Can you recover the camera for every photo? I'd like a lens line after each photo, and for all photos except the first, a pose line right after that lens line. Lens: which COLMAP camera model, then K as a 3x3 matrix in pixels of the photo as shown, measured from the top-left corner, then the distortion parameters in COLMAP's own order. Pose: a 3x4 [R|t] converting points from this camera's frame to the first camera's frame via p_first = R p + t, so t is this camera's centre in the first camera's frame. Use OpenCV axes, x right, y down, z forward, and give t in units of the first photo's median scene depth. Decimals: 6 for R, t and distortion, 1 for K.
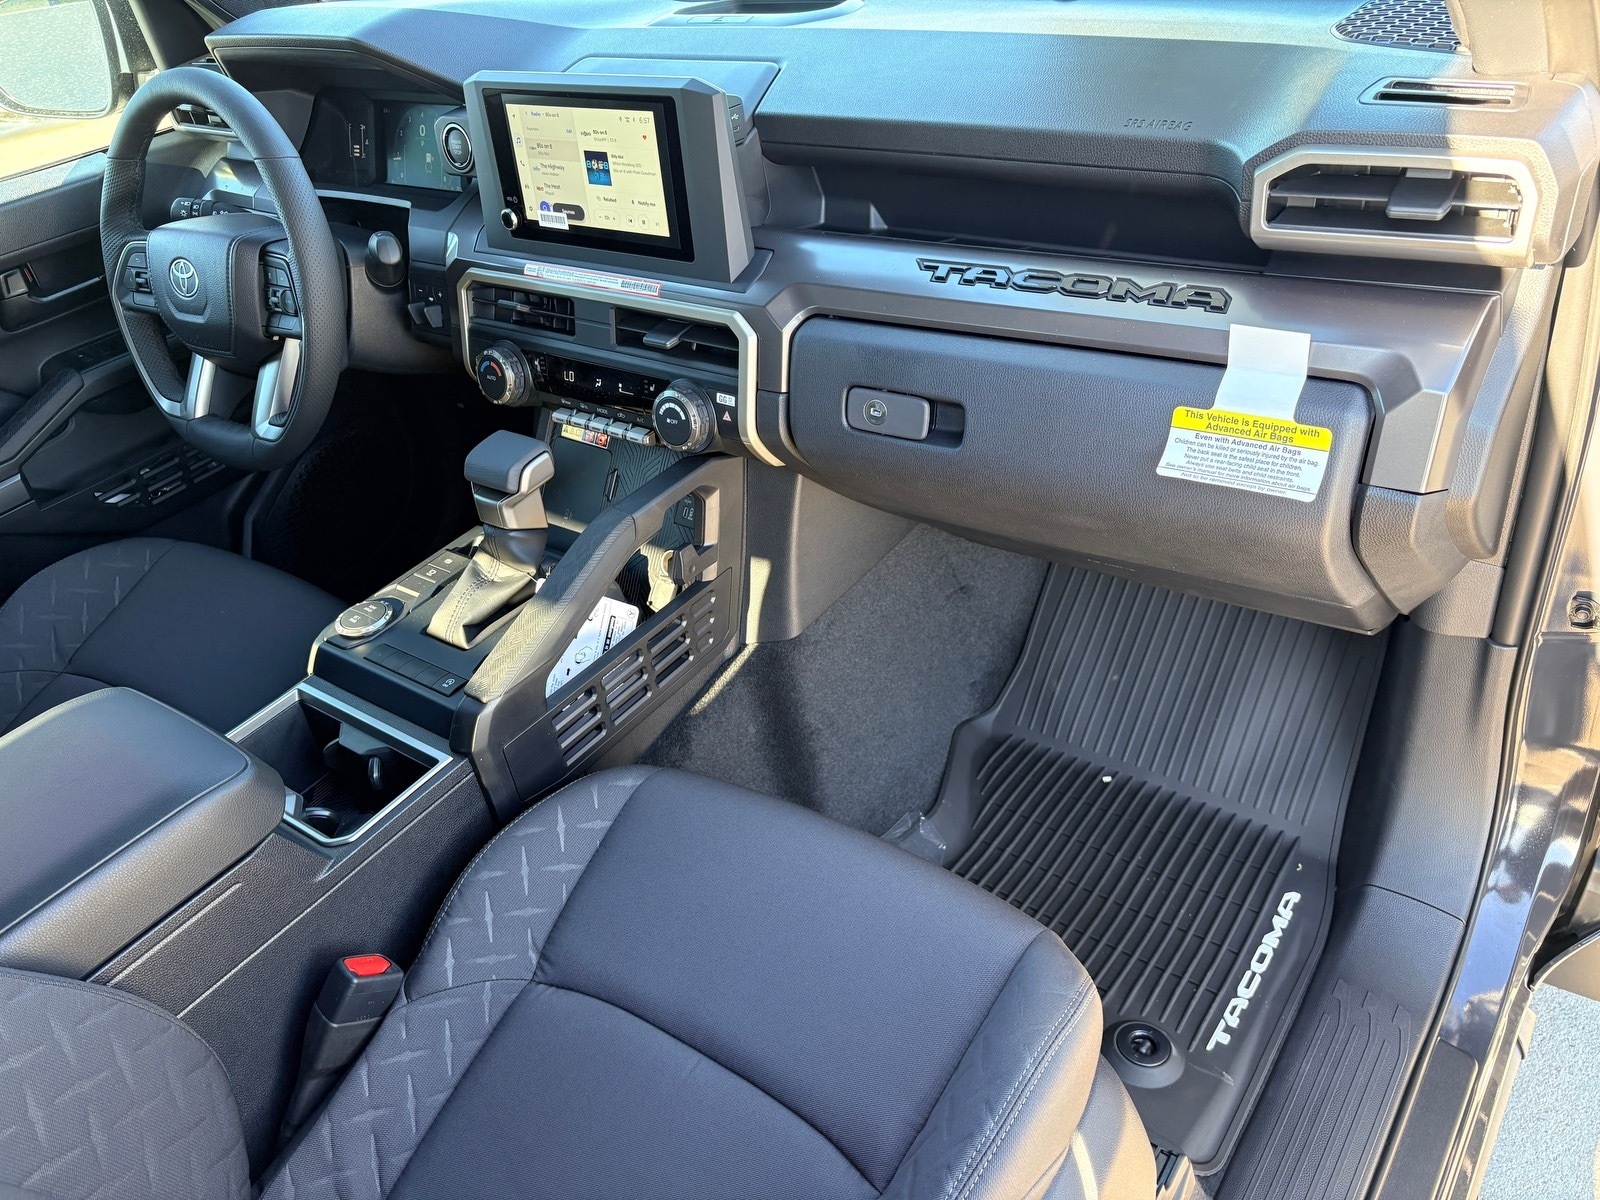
lens RADIAL K [[1223.0, 0, 793.2], [0, 1223.0, 600.3], [0, 0, 1]] dist [0.029684, -0.028688]
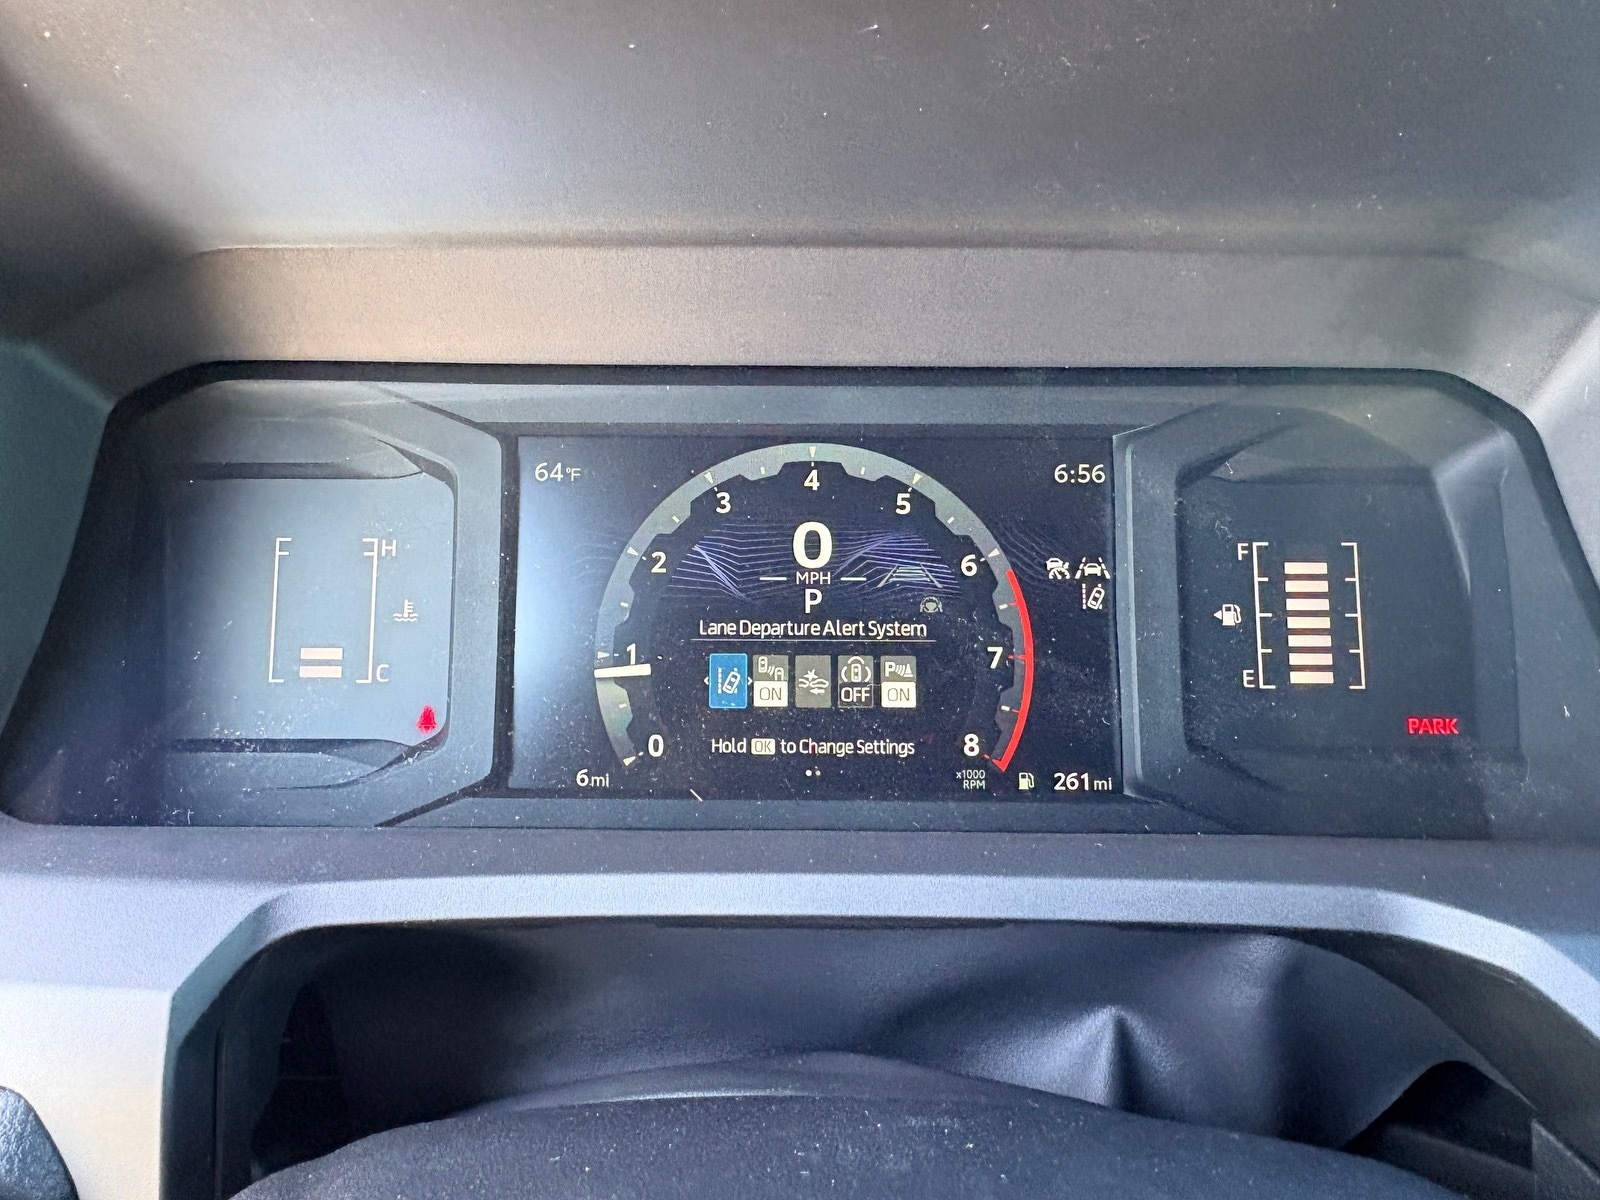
lens RADIAL K [[1223.0, 0, 764.1], [0, 1223.0, 618.9], [0, 0, 1]] dist [0.029684, -0.028688]
pose [[0.803249, -0.011375, 0.595534, -0.565420], [0.244846, 0.917747, -0.312716, -0.388781], [-0.542992, 0.397003, 0.739965, 1.085610]]
